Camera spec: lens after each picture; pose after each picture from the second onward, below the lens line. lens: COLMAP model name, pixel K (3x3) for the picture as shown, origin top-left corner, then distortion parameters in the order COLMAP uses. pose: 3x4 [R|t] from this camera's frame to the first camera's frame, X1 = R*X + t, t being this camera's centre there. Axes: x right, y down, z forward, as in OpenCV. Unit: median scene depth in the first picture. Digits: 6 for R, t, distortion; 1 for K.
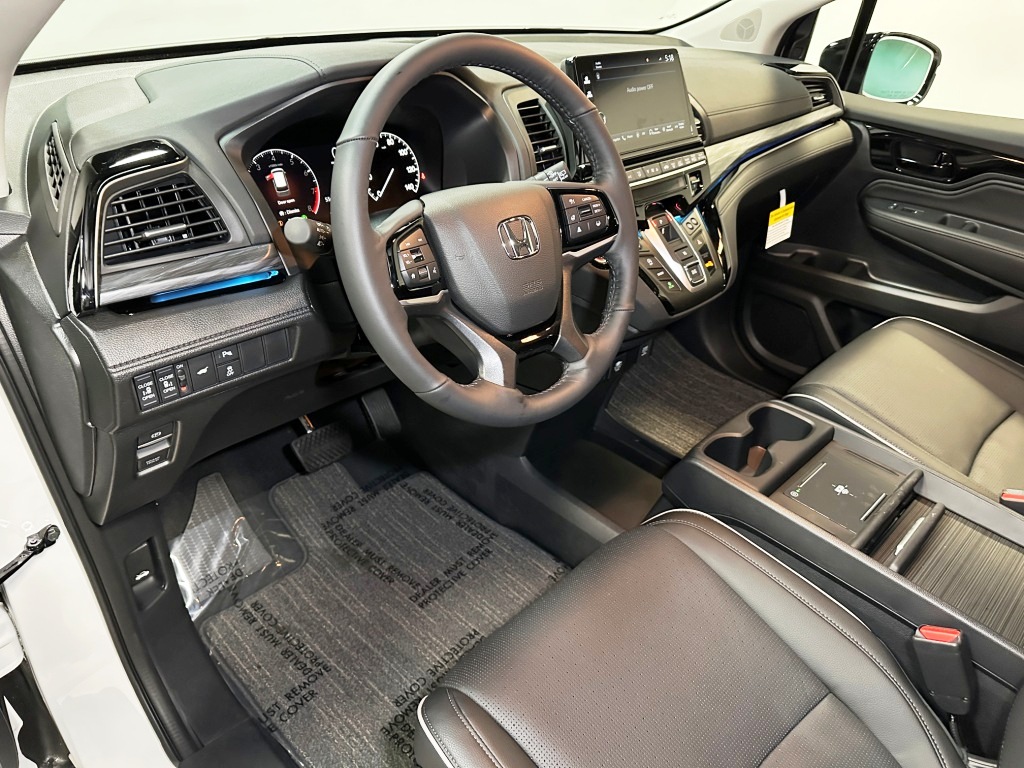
lens RADIAL K [[748.1, 0, 485.7], [0, 748.1, 386.5], [0, 0, 1]] dist [0.043909, -0.041799]
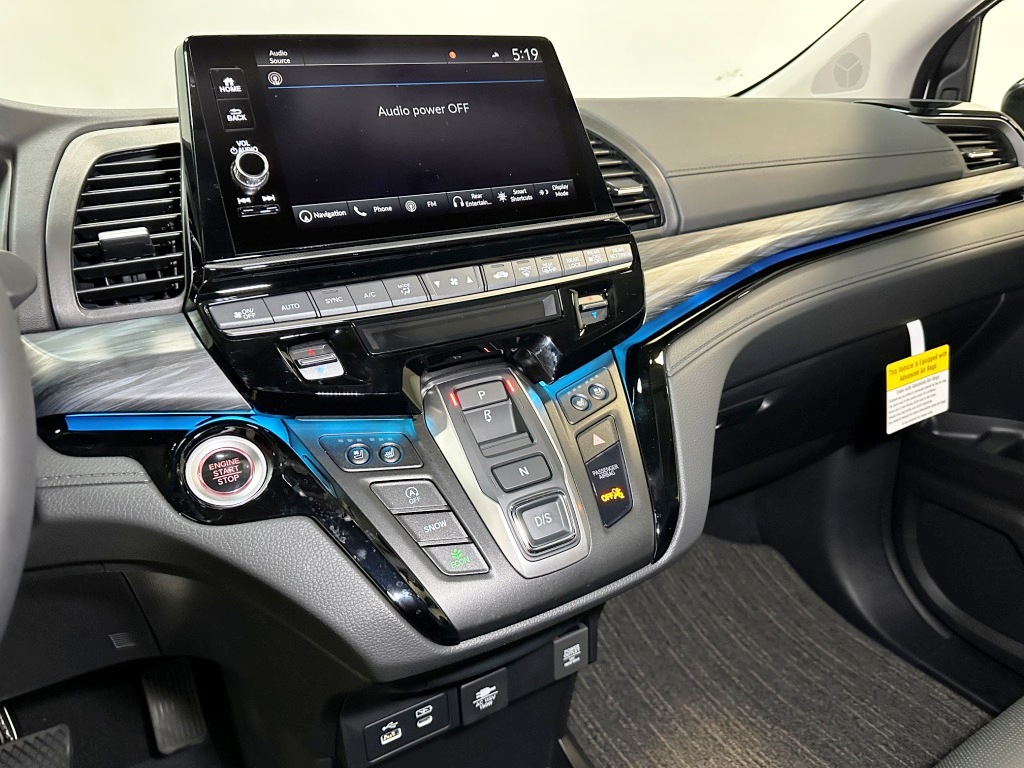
lens RADIAL K [[748.1, 0, 512.3], [0, 748.1, 387.3], [0, 0, 1]] dist [0.043909, -0.041799]
pose [[0.962271, -0.013680, -0.271749, 0.320634], [-0.040100, 0.980700, -0.191364, -0.127174], [0.269122, 0.195041, 0.943150, 0.530432]]
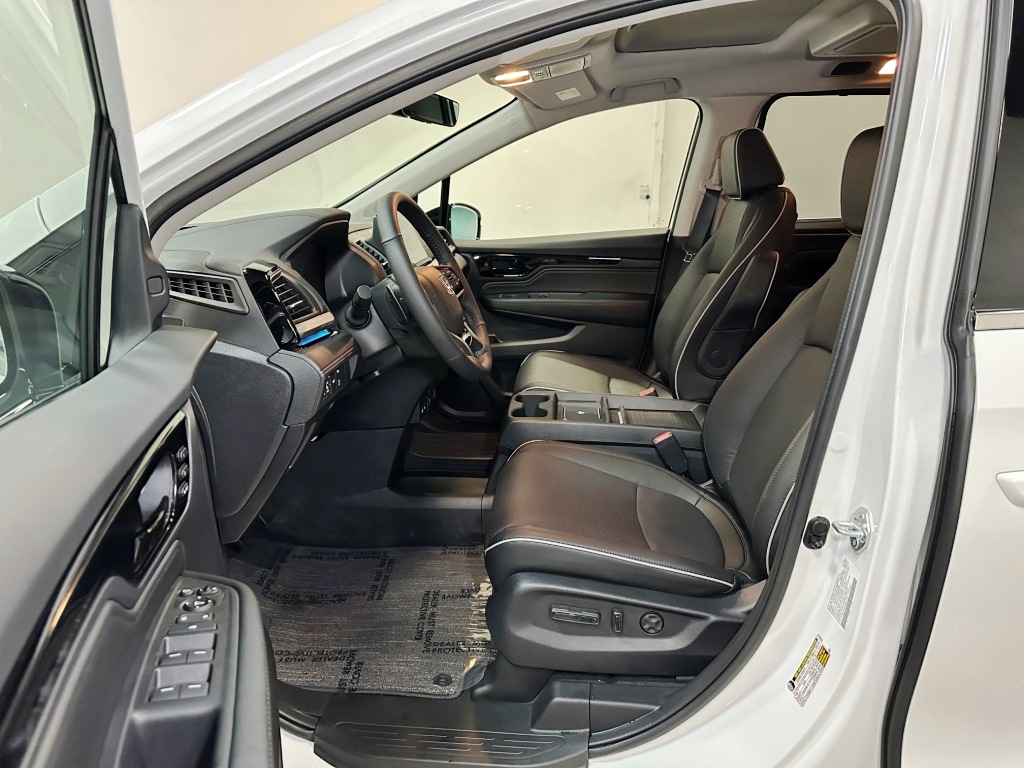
lens RADIAL K [[748.1, 0, 515.1], [0, 748.1, 385.5], [0, 0, 1]] dist [0.043909, -0.041799]
pose [[0.753602, -0.234522, 0.614072, -0.597810], [0.384589, 0.914916, -0.122558, 0.188881], [-0.533081, 0.328526, 0.779676, -0.279177]]
